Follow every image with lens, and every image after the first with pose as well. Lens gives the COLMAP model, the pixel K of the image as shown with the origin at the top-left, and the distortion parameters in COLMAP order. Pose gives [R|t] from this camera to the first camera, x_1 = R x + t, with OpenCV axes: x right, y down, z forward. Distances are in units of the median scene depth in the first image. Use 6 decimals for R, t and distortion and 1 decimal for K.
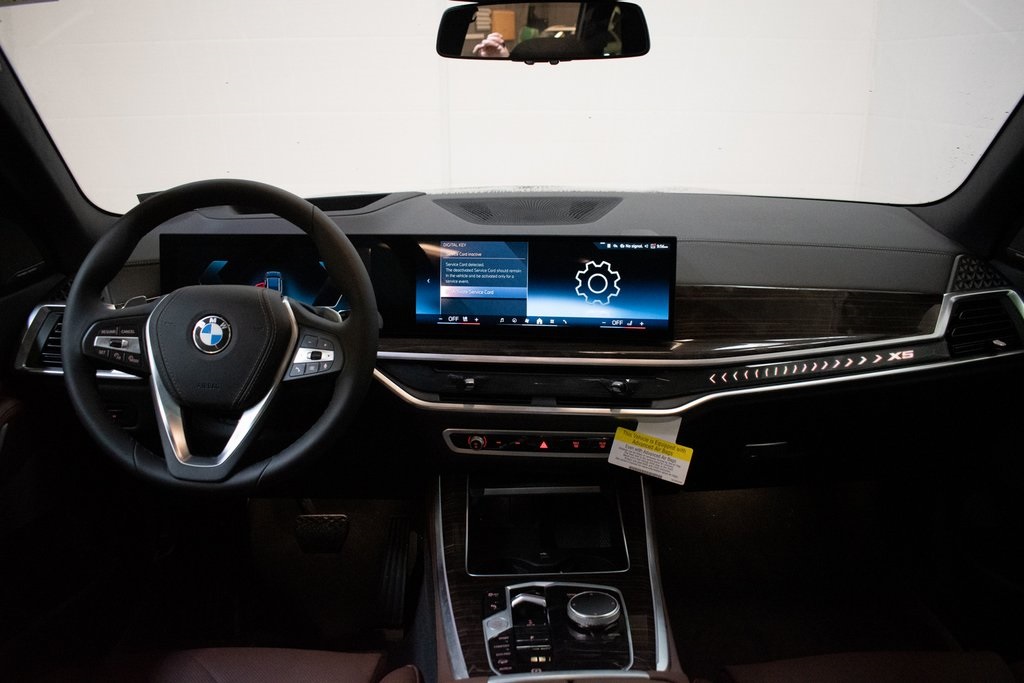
lens RADIAL K [[788.0, 0, 512.0], [0, 788.0, 341.5], [0, 0, 1]] dist [-0.101291, 0.005175]
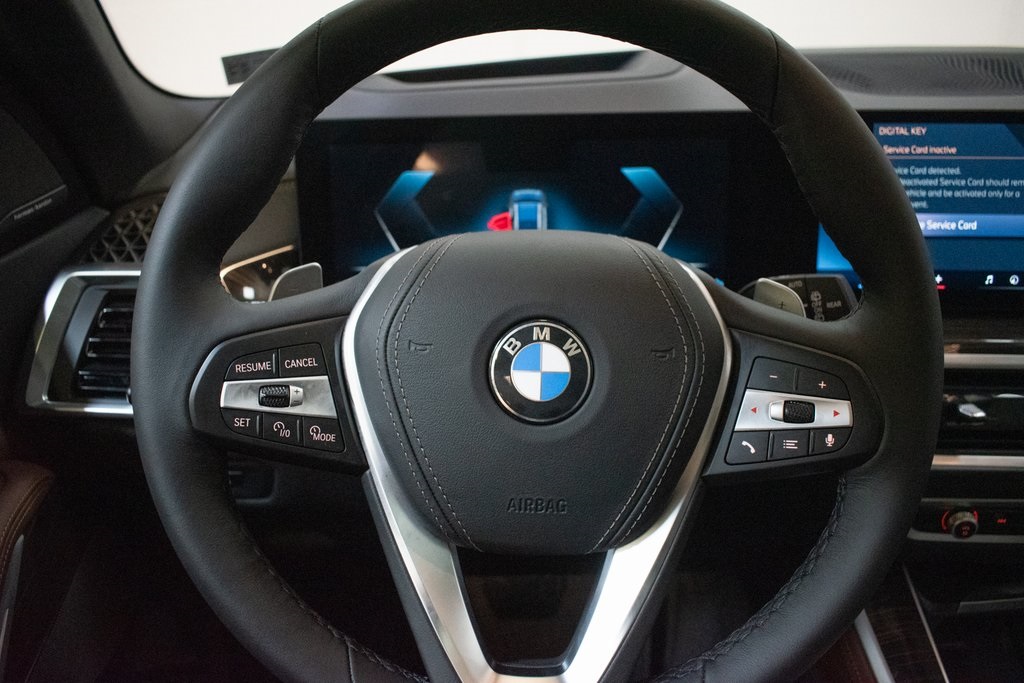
lens RADIAL K [[788.0, 0, 512.0], [0, 788.0, 341.5], [0, 0, 1]] dist [-0.101291, 0.005175]
pose [[0.999266, -0.026427, -0.027719, -0.380629], [0.029611, 0.992142, 0.121566, -0.068714], [0.024288, -0.122298, 0.992196, 0.608271]]
